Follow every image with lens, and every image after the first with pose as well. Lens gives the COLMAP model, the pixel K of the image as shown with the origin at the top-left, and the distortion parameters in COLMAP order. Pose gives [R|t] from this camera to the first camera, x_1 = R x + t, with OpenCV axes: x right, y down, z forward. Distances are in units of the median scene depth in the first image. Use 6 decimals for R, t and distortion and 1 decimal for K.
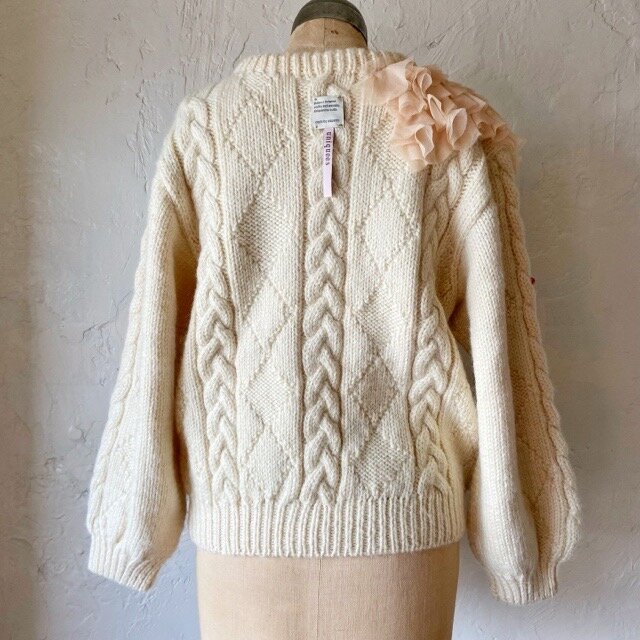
lens RADIAL K [[707.9, 0, 319.7], [0, 707.9, 320.7], [0, 0, 1]] dist [0.060564, 0.000000]
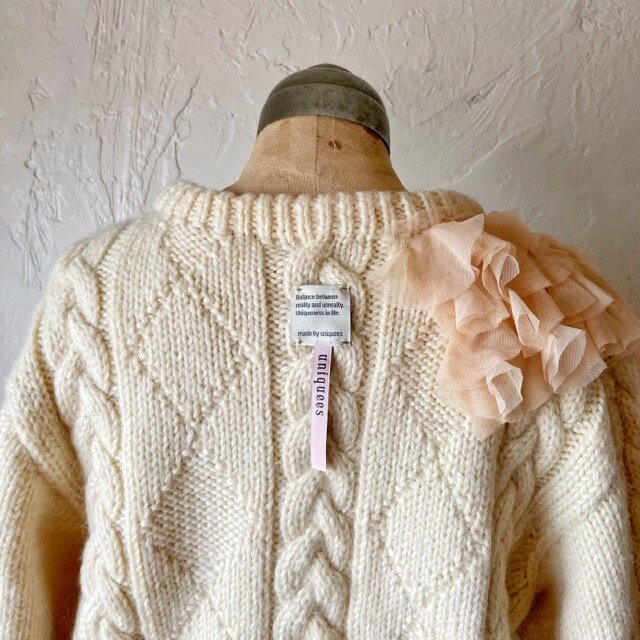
lens RADIAL K [[707.9, 0, 323.9], [0, 707.9, 316.3], [0, 0, 1]] dist [0.060564, 0.000000]
pose [[0.999281, 0.015051, 0.034805, -0.005097], [-0.017688, 0.996893, 0.076752, -0.322076], [-0.033542, -0.077312, 0.996443, 0.454309]]
